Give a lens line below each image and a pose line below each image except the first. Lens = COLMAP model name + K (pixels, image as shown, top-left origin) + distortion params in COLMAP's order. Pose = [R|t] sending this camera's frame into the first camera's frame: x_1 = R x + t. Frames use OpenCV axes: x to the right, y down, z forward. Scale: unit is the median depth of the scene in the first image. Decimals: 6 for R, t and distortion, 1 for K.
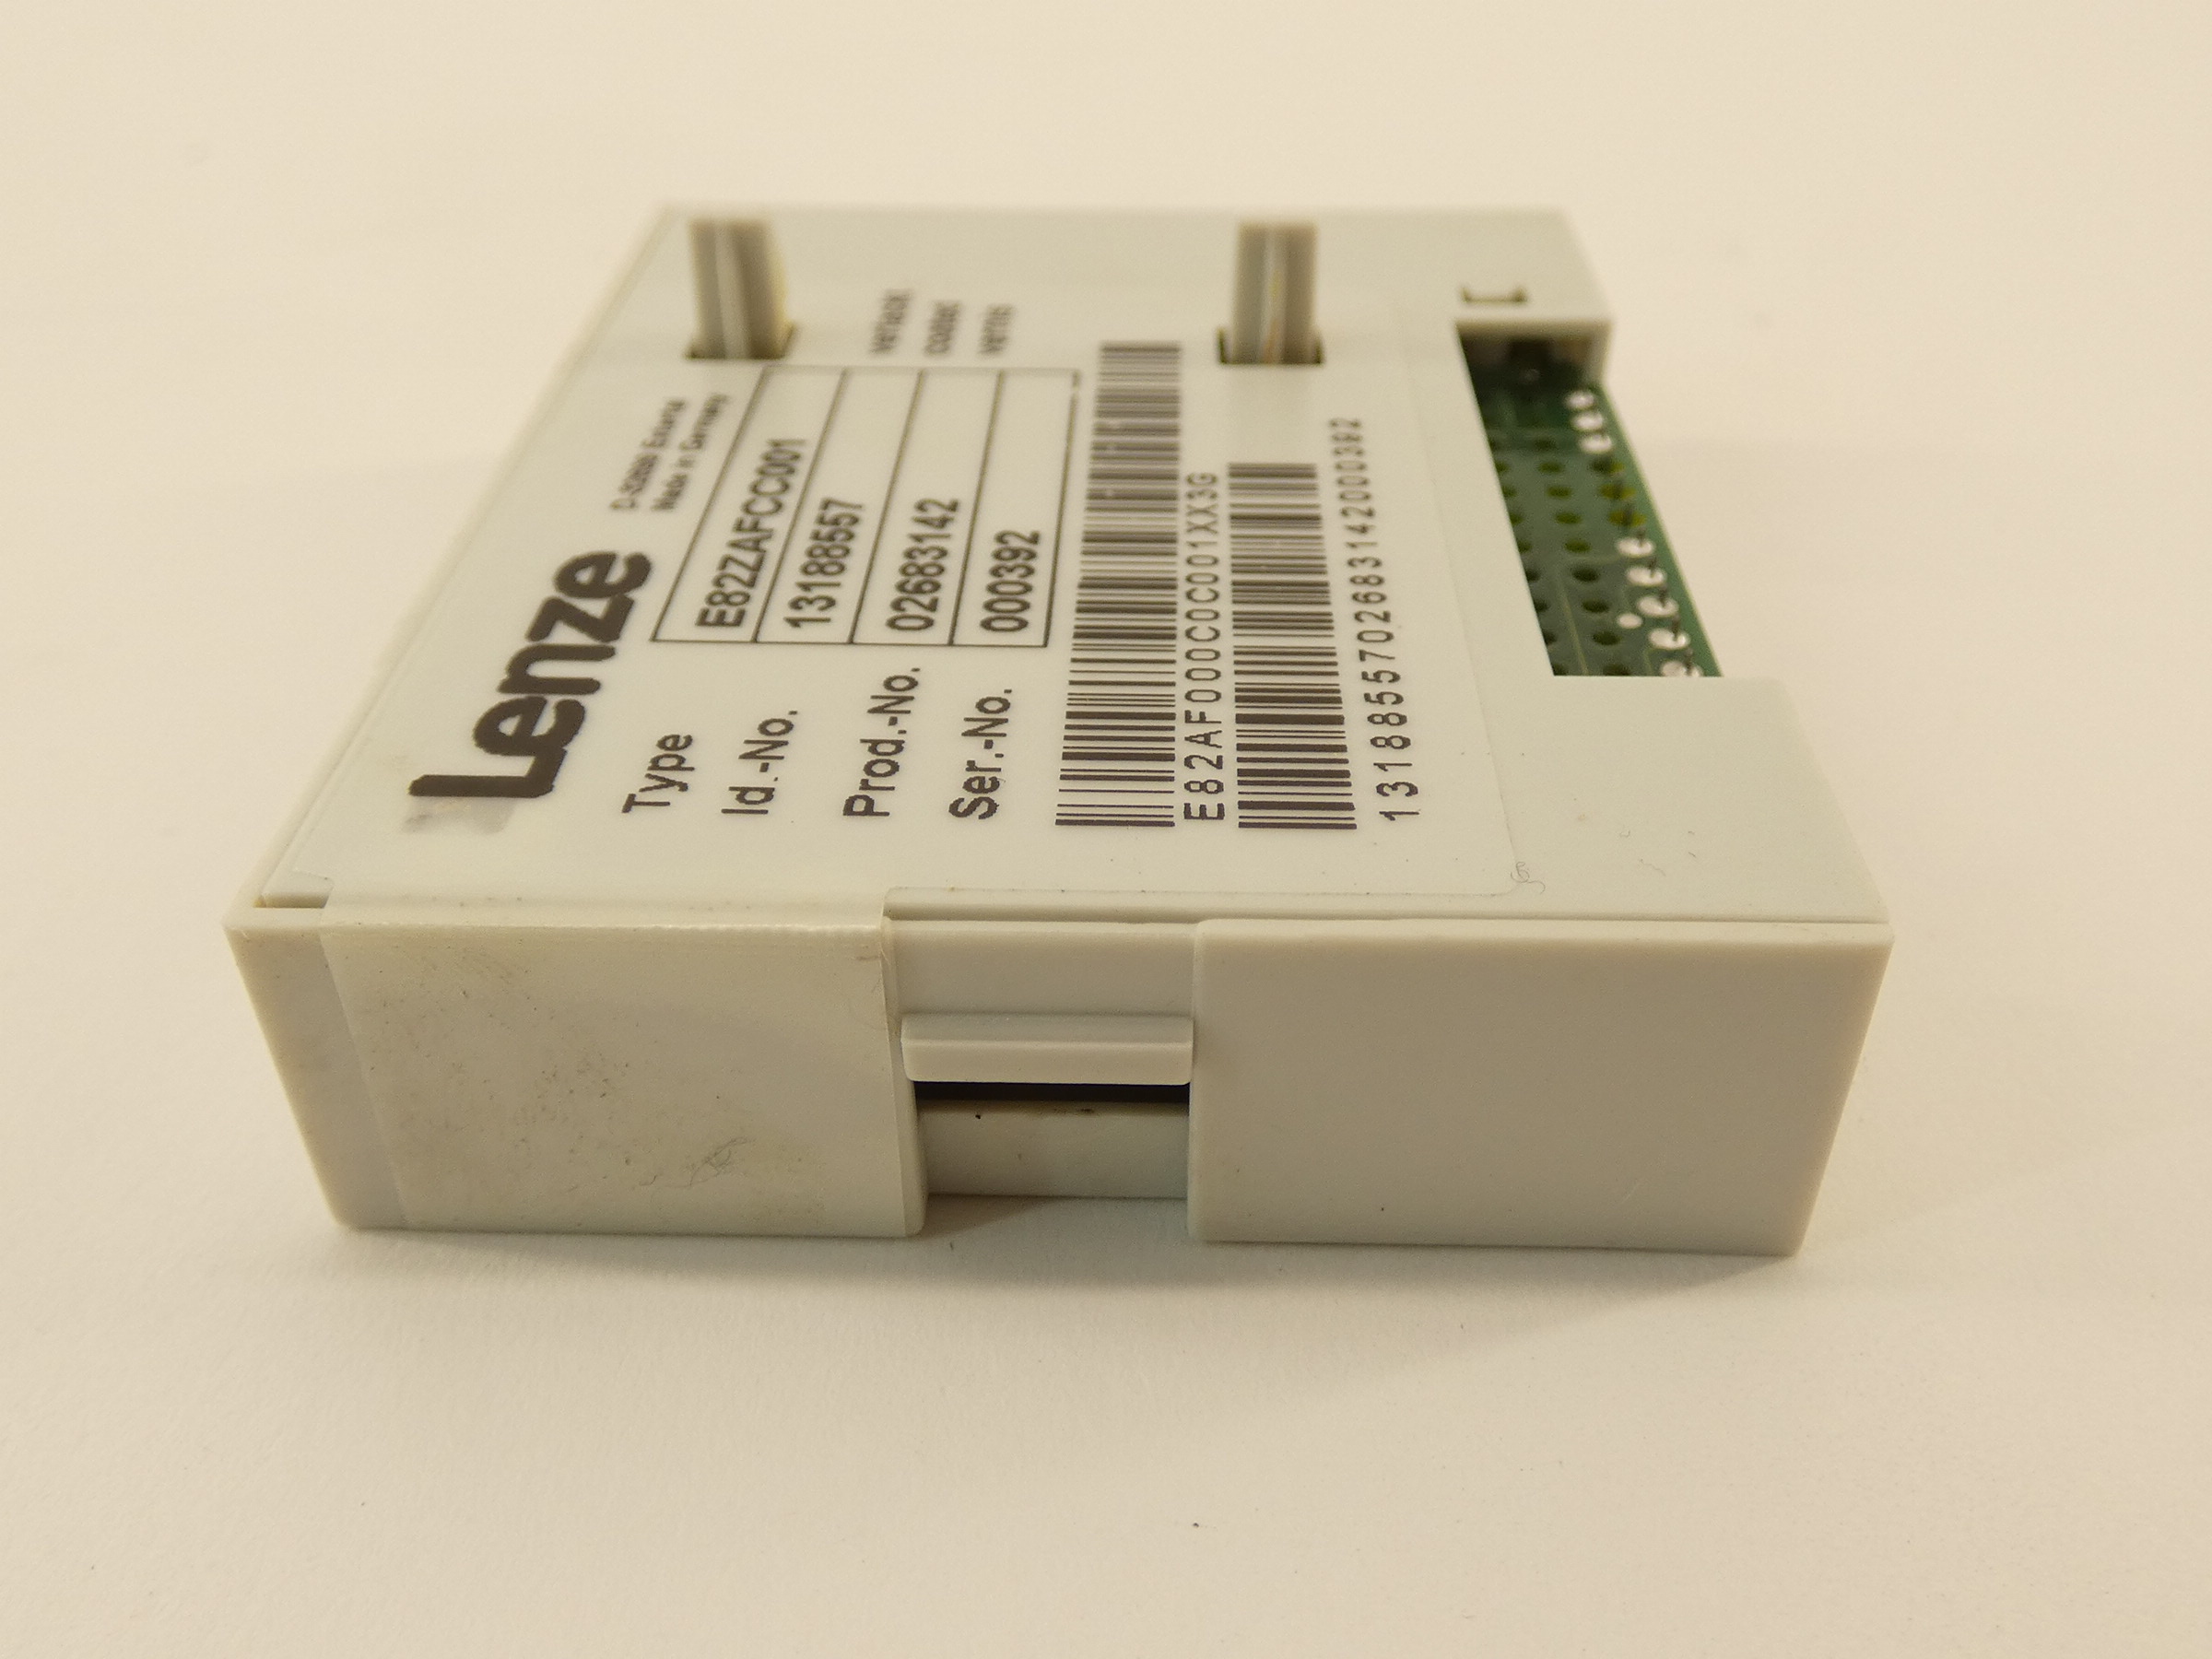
lens RADIAL K [[1988.0, 0, 1106.0], [0, 1988.0, 829.5], [0, 0, 1]] dist [0.017402, 0.002015]
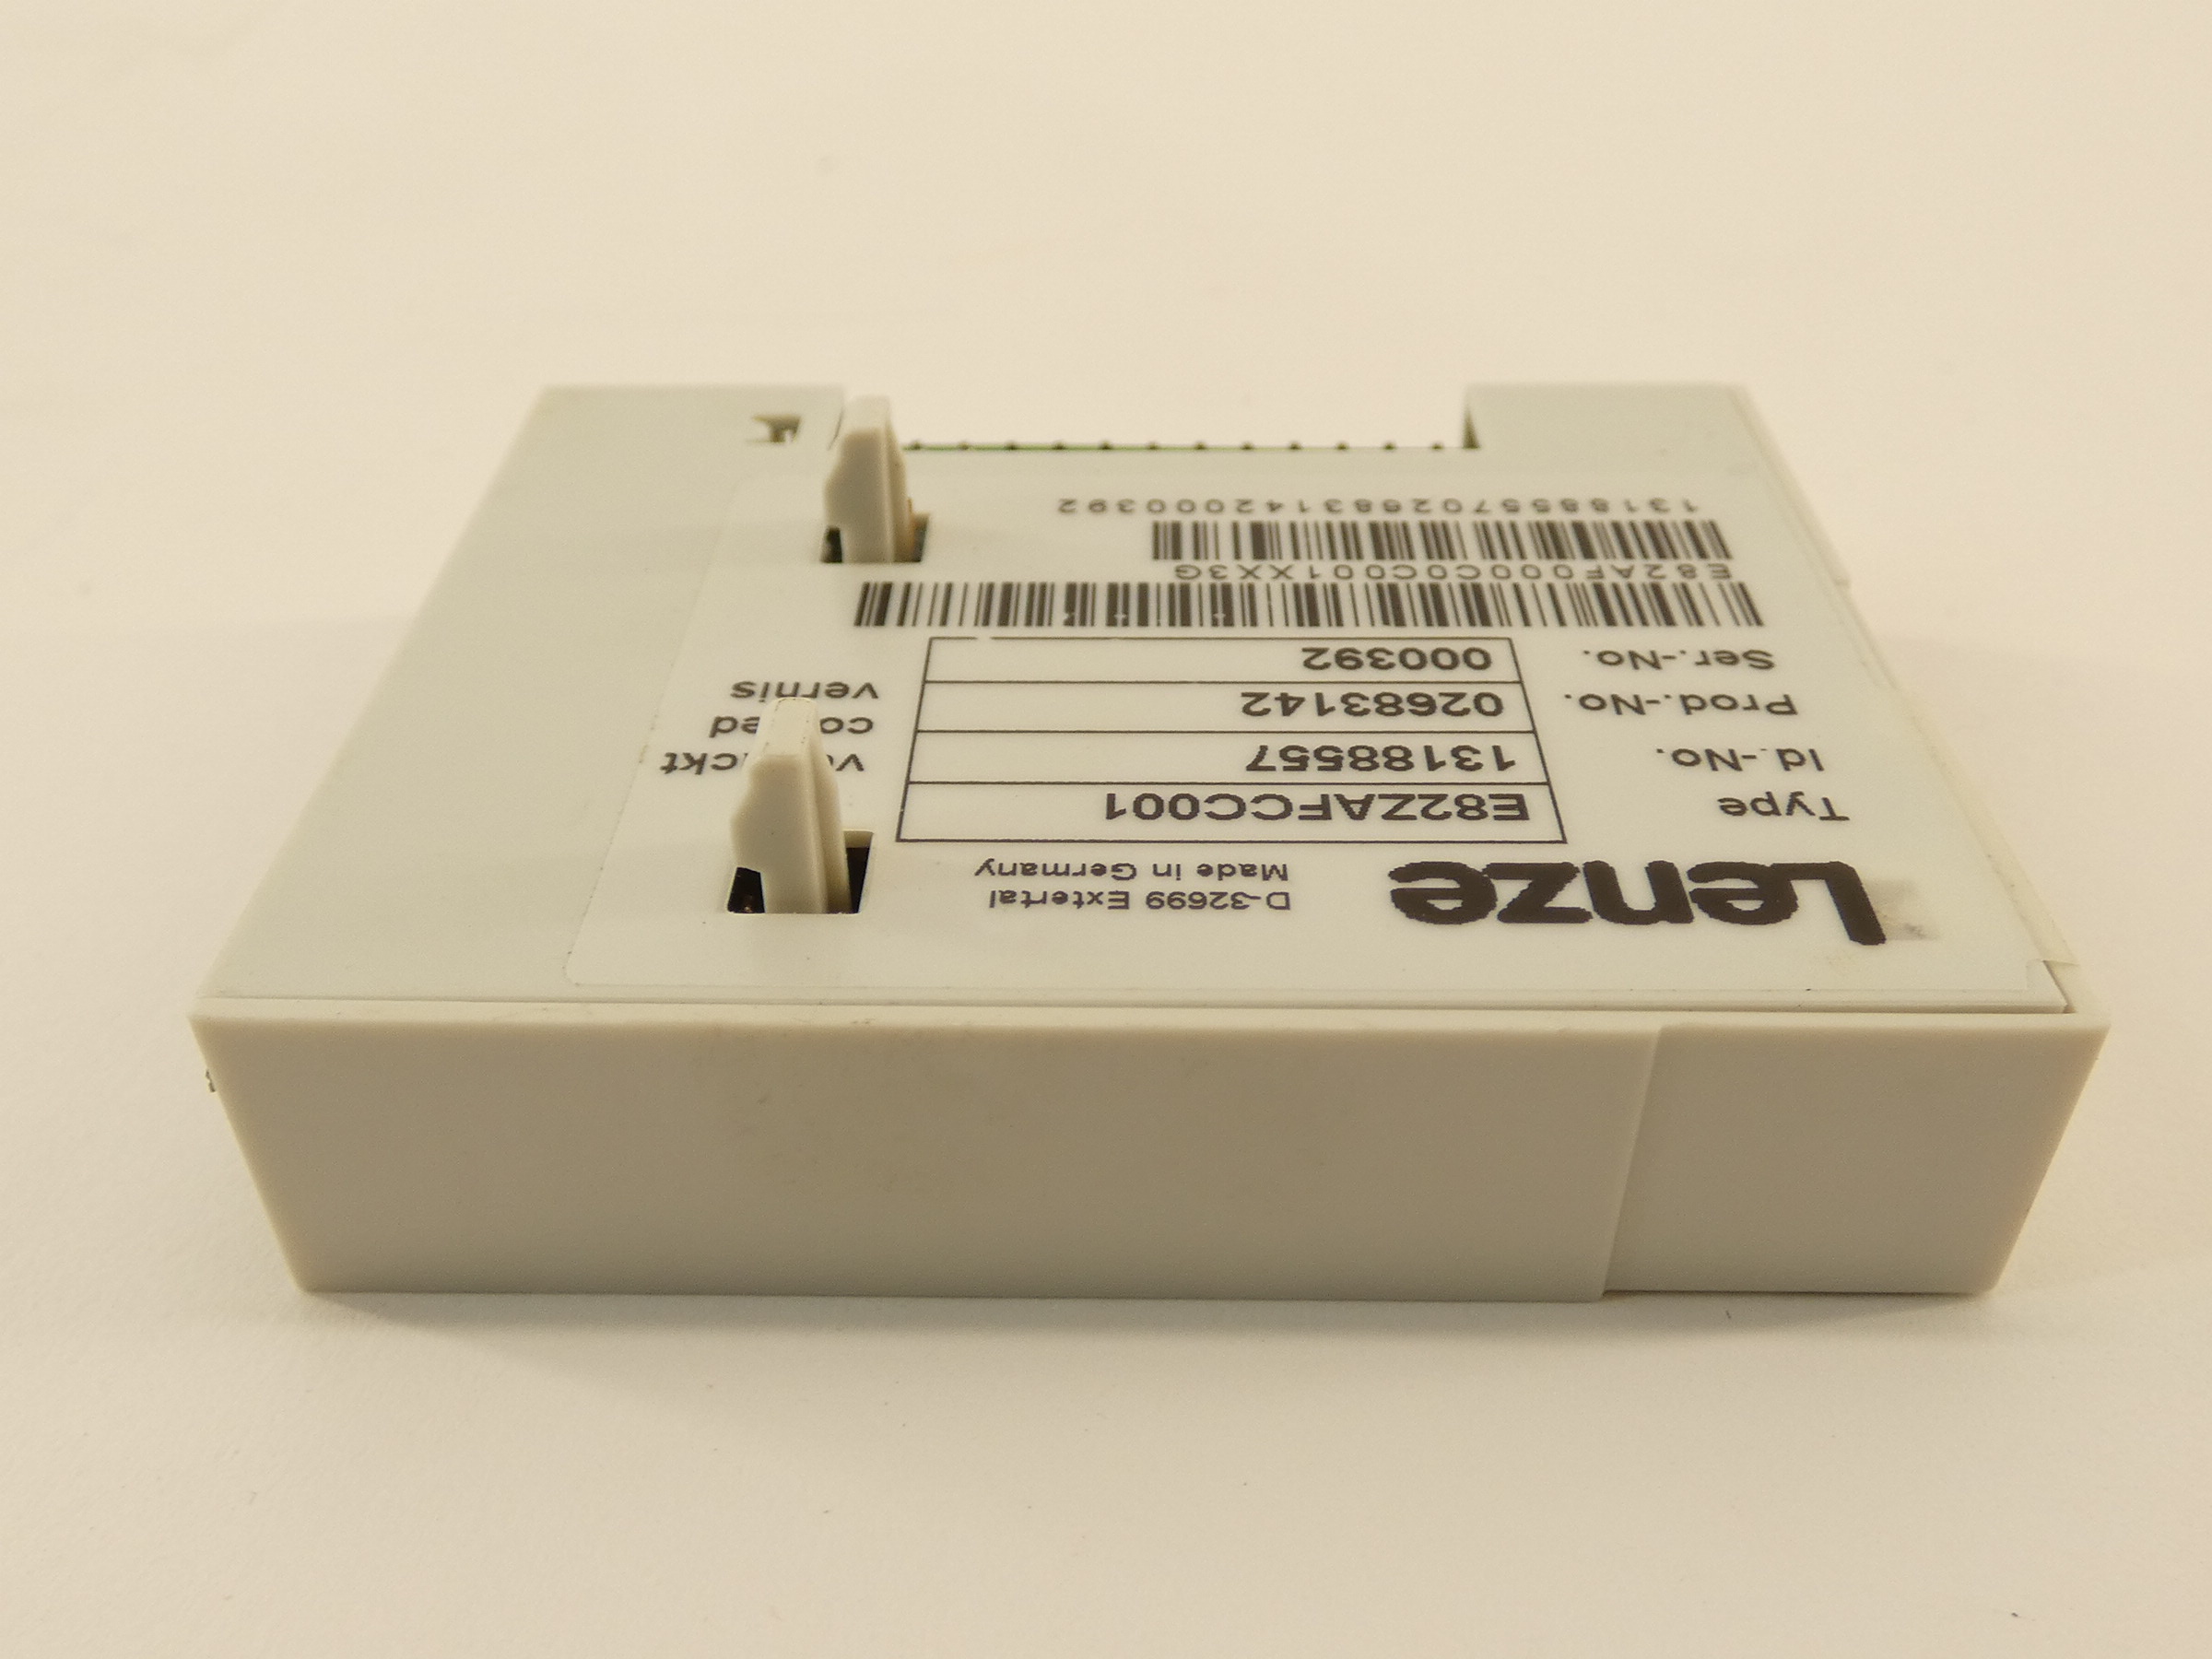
lens RADIAL K [[1988.0, 0, 1106.0], [0, 1988.0, 829.5], [0, 0, 1]] dist [0.017402, 0.002015]
pose [[-0.015388, -0.596112, 0.802754, -0.991377], [0.599845, 0.636826, 0.484395, -0.699838], [-0.799968, 0.488982, 0.347775, 0.799657]]
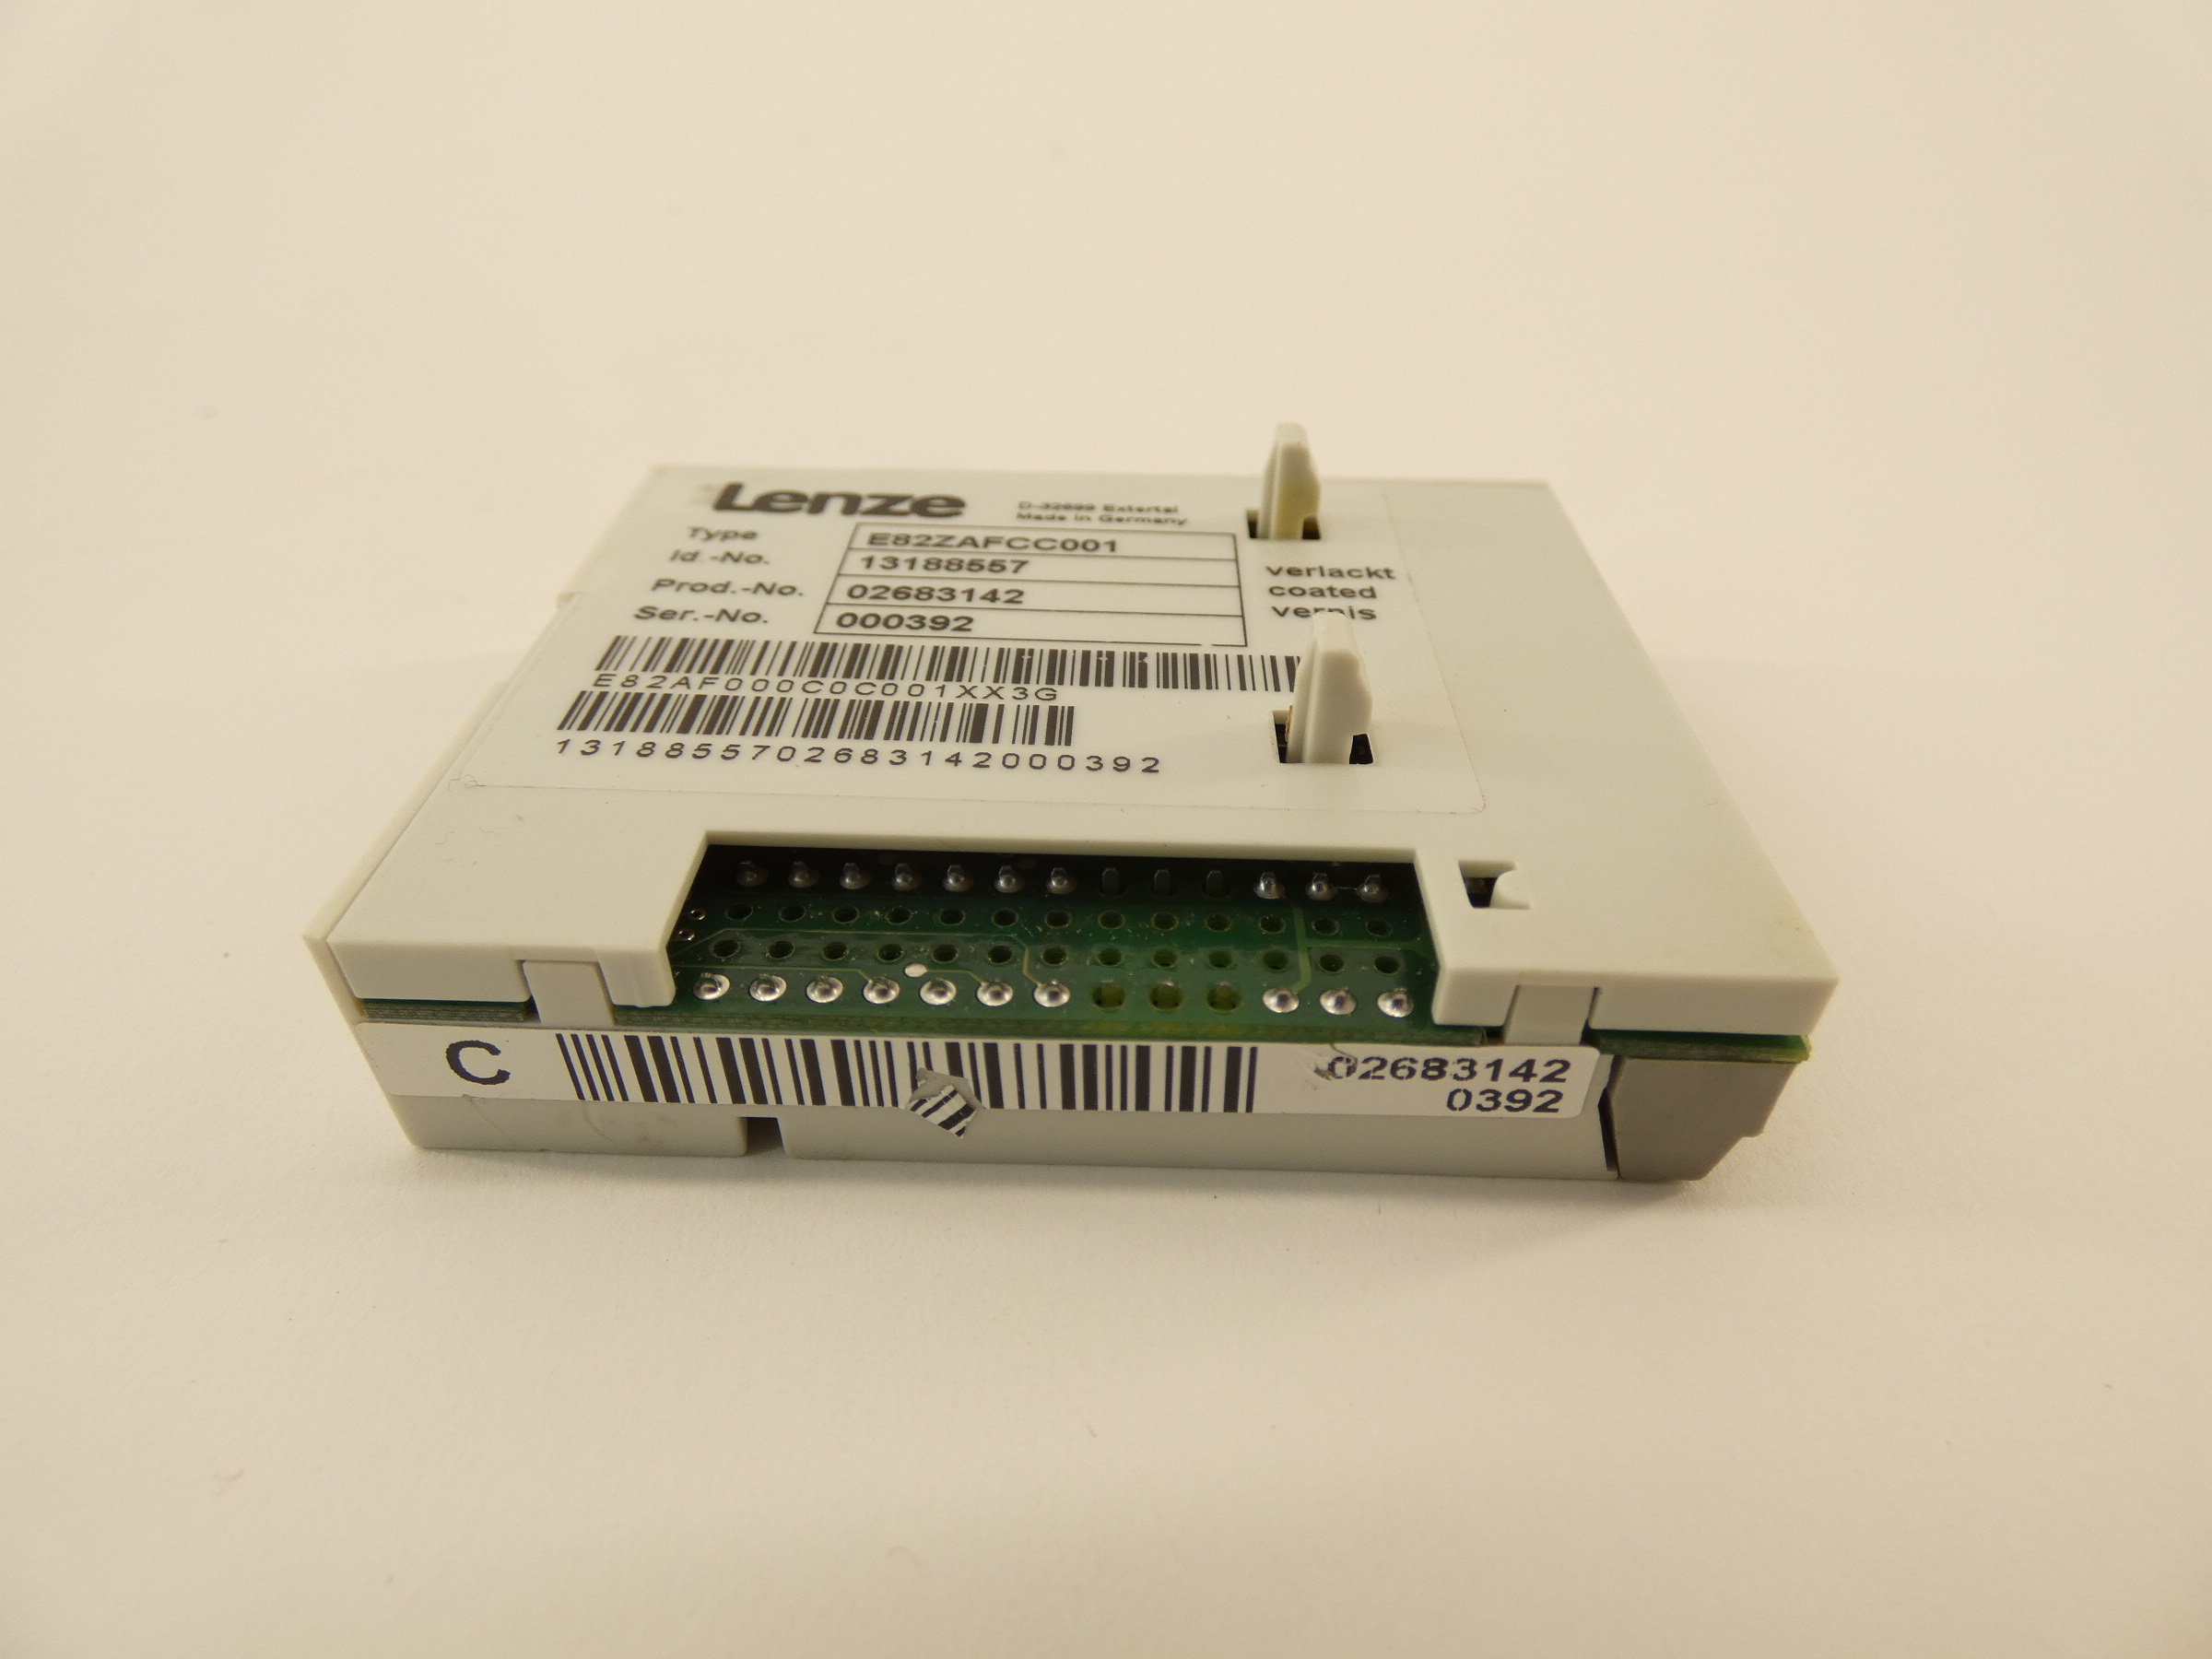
lens RADIAL K [[1309.3, 0, 1106.0], [0, 1309.3, 829.5], [0, 0, 1]] dist [0.029498, 0.000383]
pose [[0.006438, 0.623145, -0.782080, 0.842430], [-0.603774, 0.625867, 0.493707, -0.618856], [0.797129, 0.469021, 0.380268, 0.823212]]
